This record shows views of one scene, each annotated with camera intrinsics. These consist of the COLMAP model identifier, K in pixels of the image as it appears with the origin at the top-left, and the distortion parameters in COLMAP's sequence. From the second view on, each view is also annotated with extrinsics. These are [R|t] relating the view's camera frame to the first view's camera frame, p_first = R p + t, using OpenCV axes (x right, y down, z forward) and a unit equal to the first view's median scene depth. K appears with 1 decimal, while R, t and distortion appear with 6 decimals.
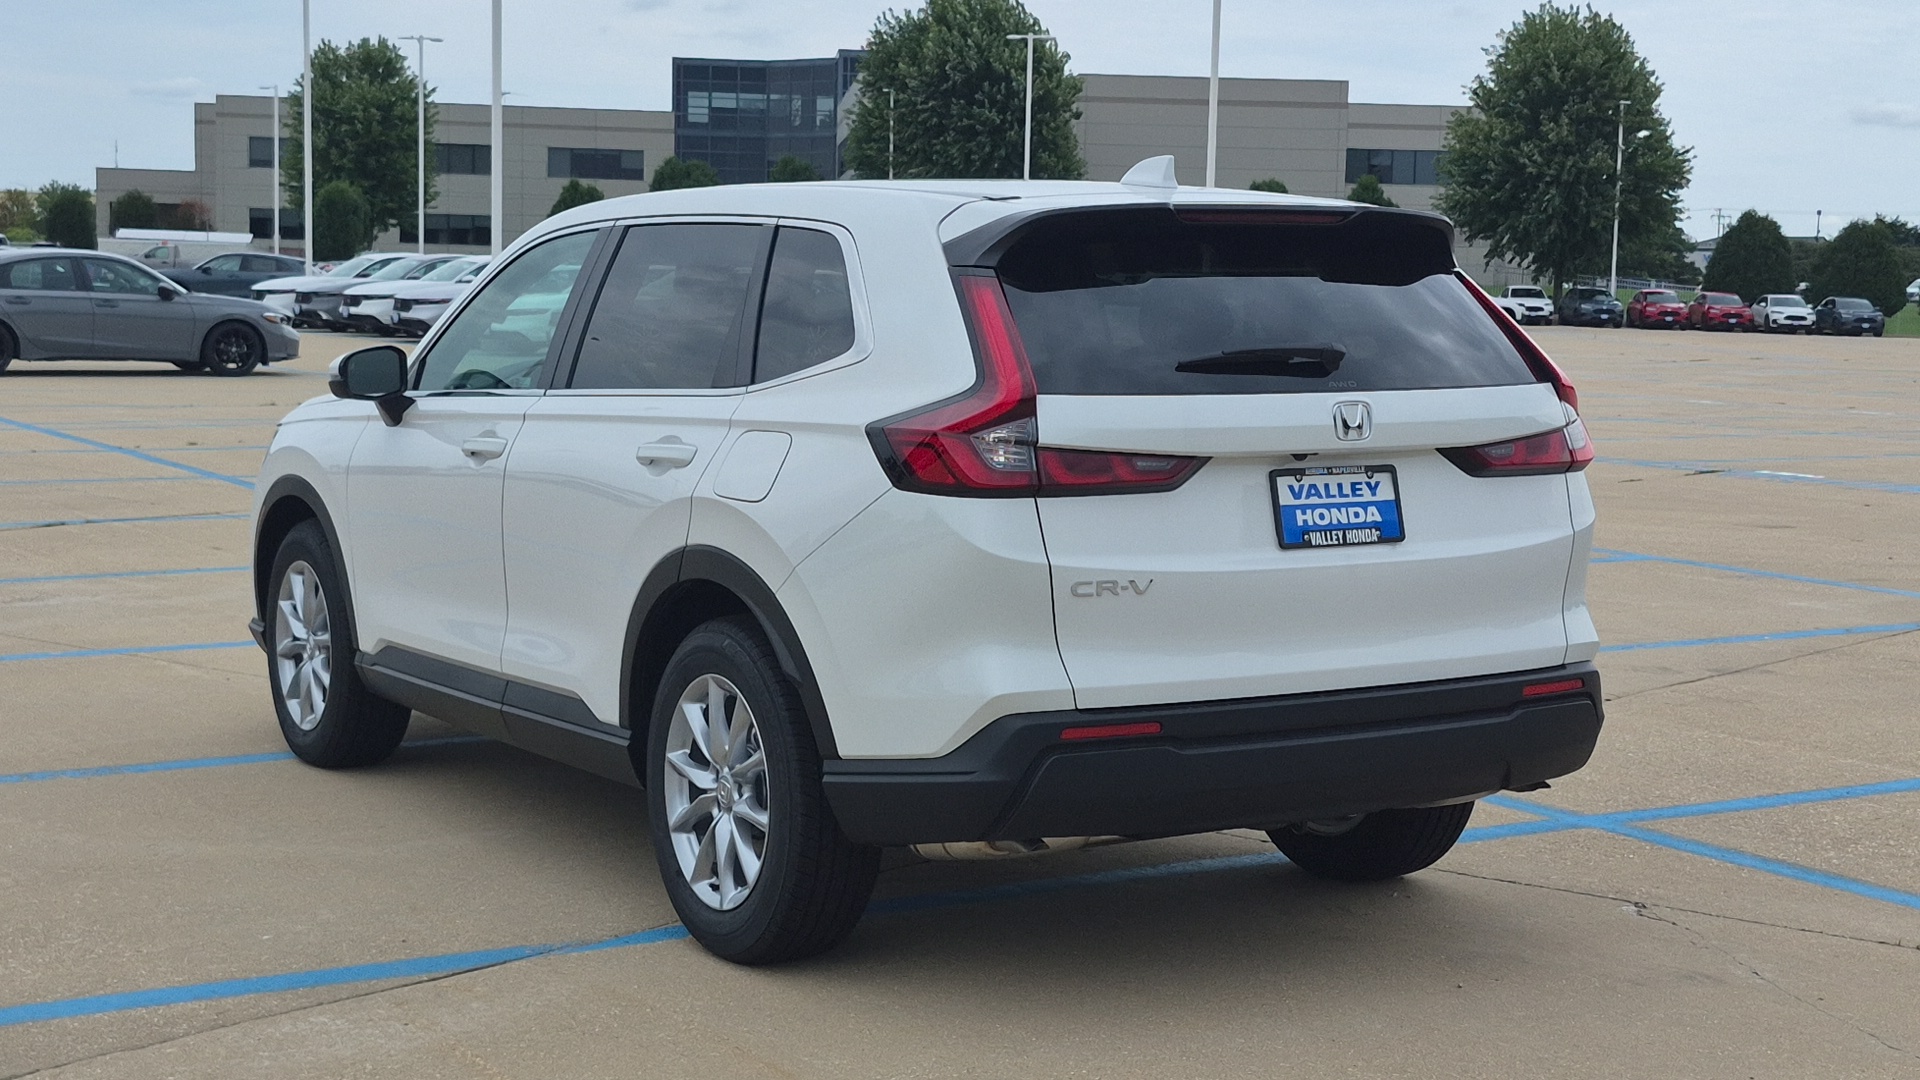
lens RADIAL K [[2803.9, 0, 973.7], [0, 2803.9, 537.2], [0, 0, 1]] dist [0.107977, 0.000000]
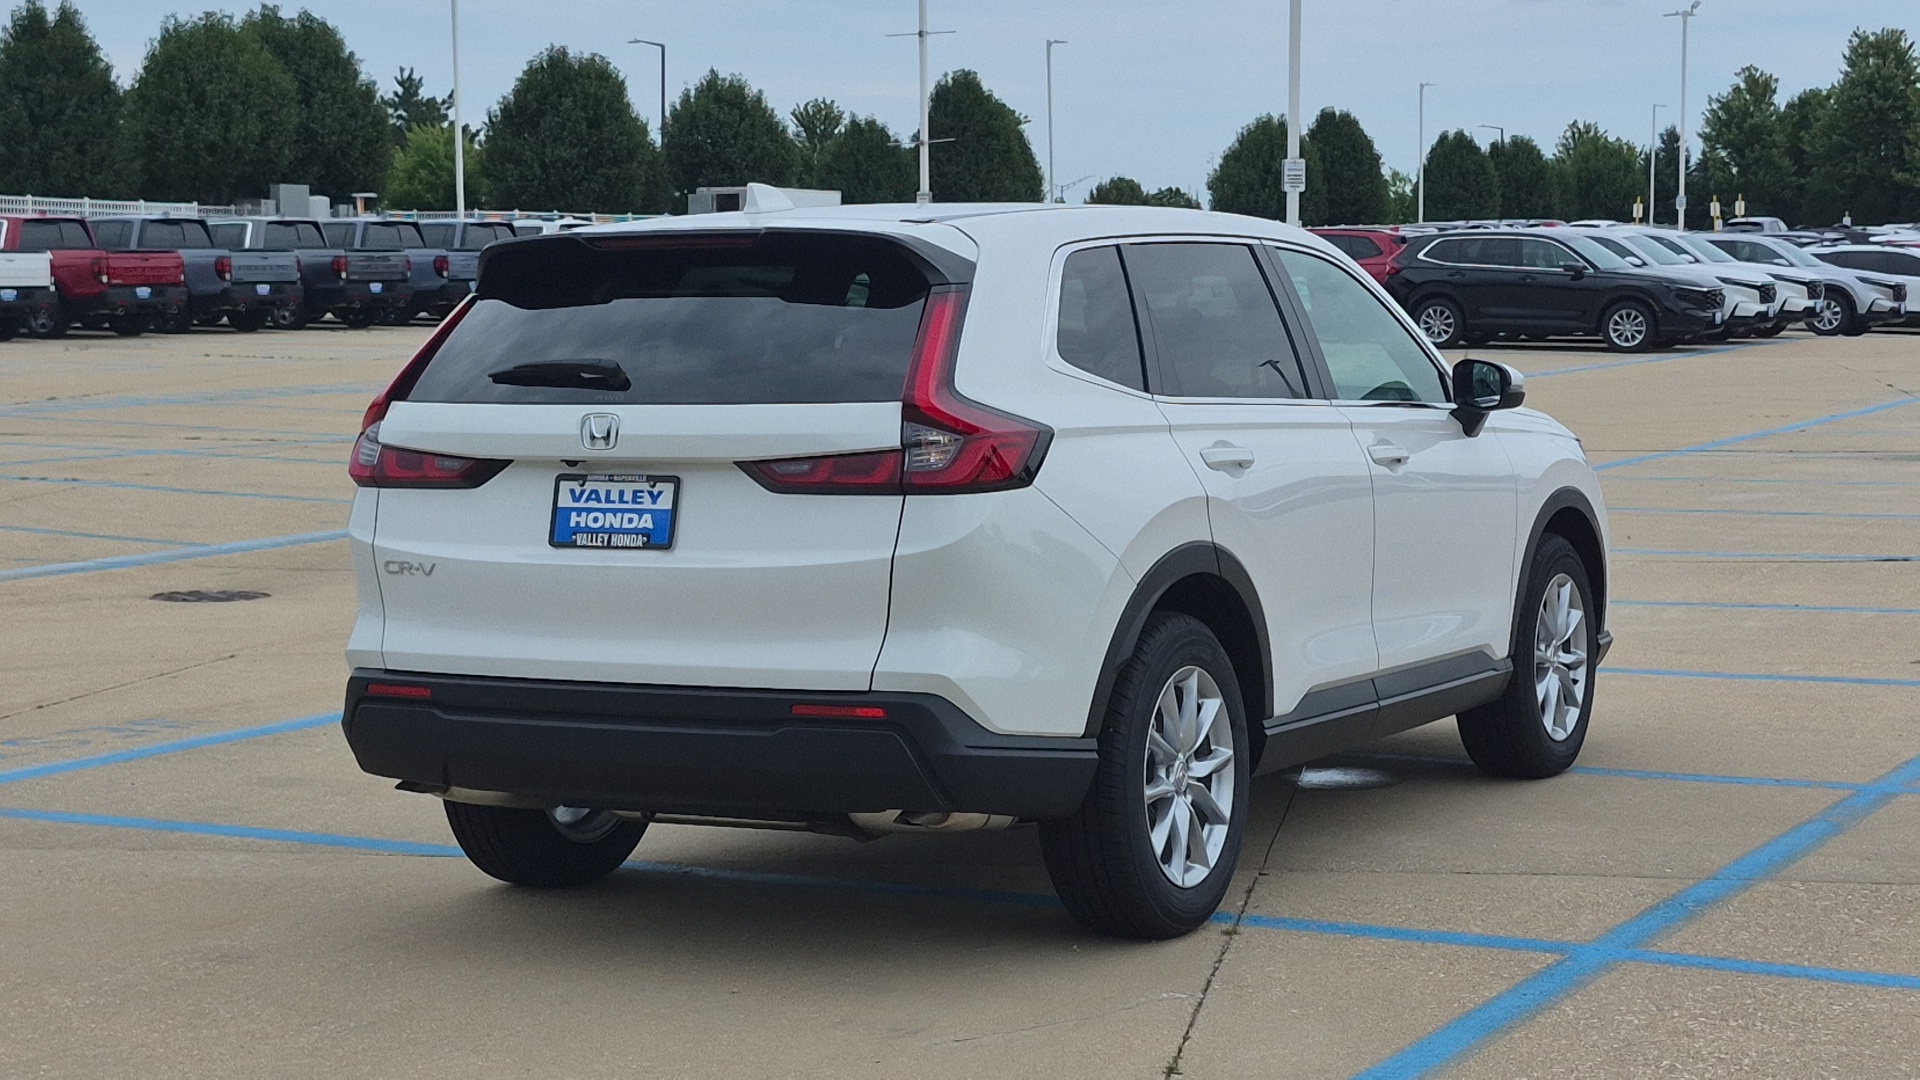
lens RADIAL K [[3339.1, 0, 953.4], [0, 3339.1, 538.4], [0, 0, 1]] dist [0.023496, 0.000000]
pose [[0.516559, 0.048238, -0.854892, 1.273132], [-0.063869, 0.997801, 0.017710, -0.031258], [0.853866, 0.045453, 0.518504, 0.446780]]
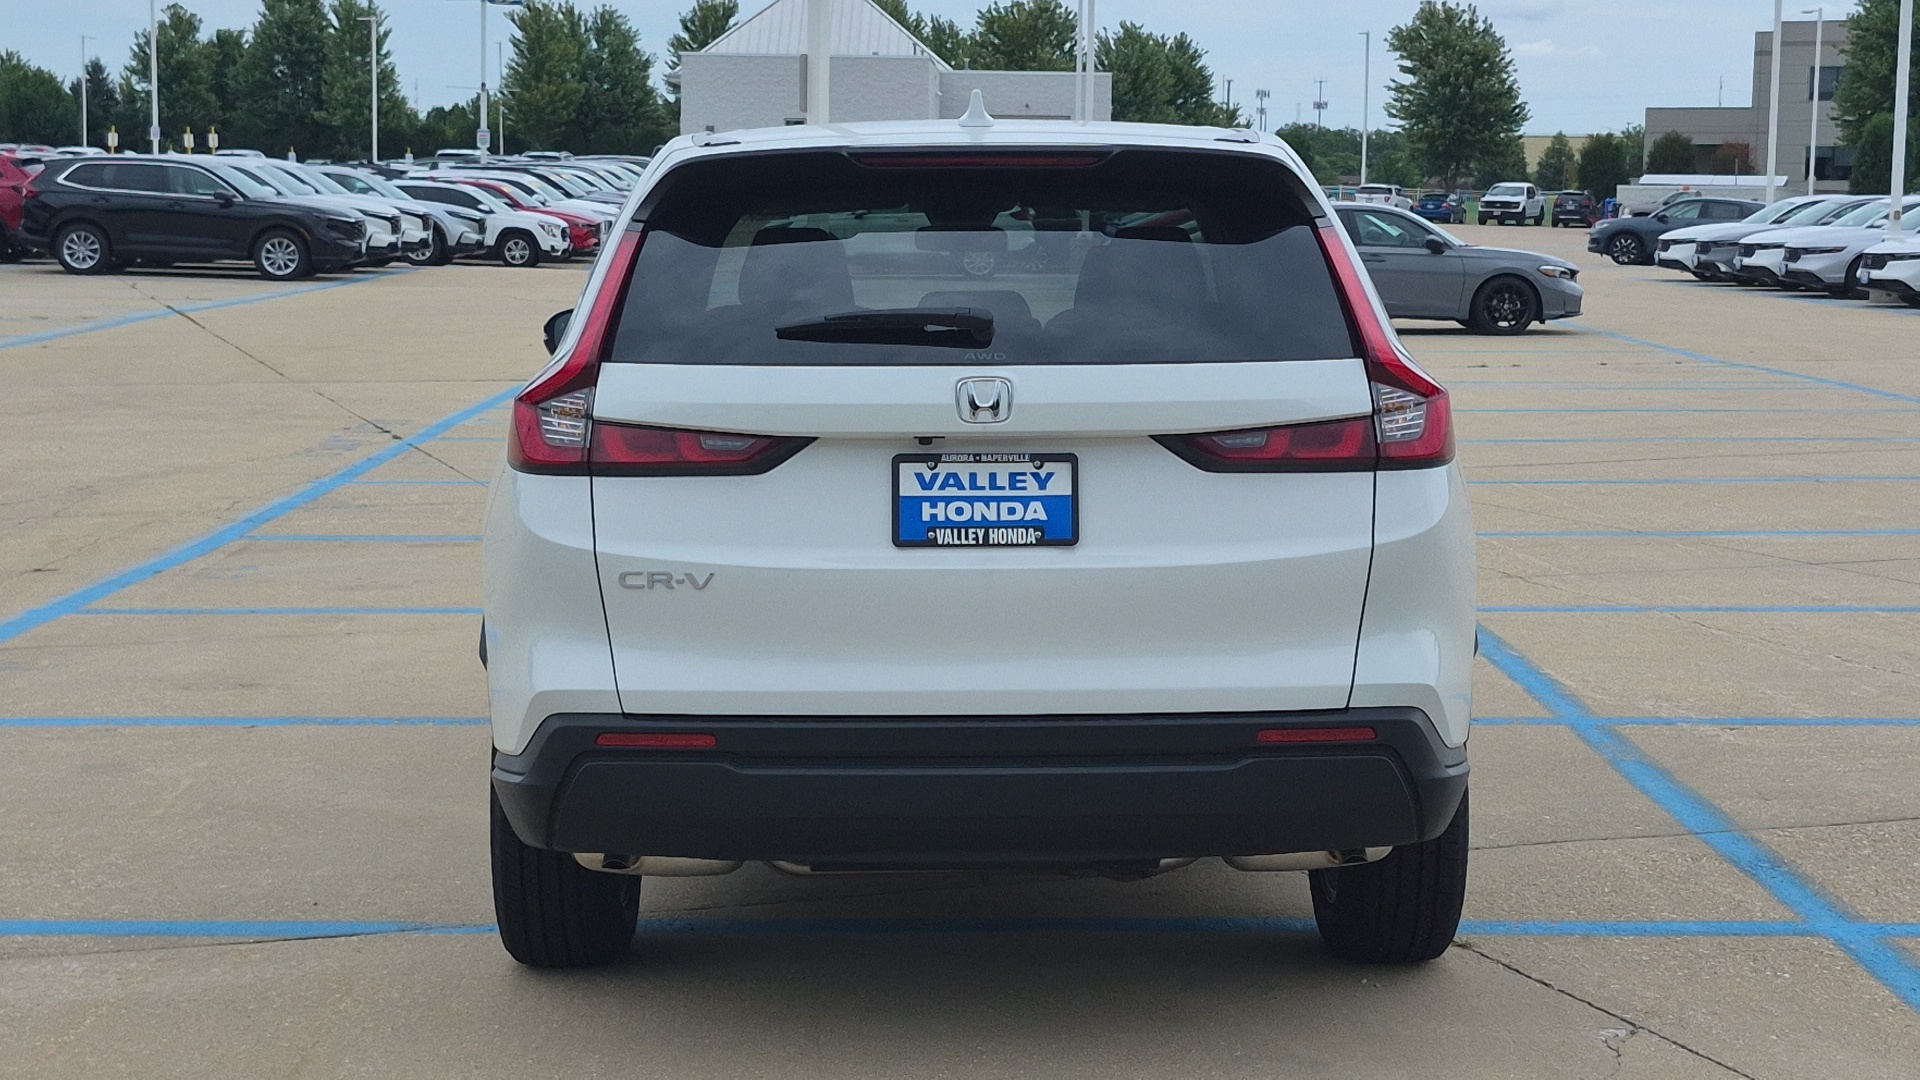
lens RADIAL K [[3085.4, 0, 956.3], [0, 3085.4, 545.0], [0, 0, 1]] dist [0.161275, 0.000000]
pose [[0.863361, 0.045149, -0.502562, 0.586808], [-0.039802, 0.998979, 0.021370, -0.016871], [0.503014, 0.001553, 0.864277, 0.186226]]
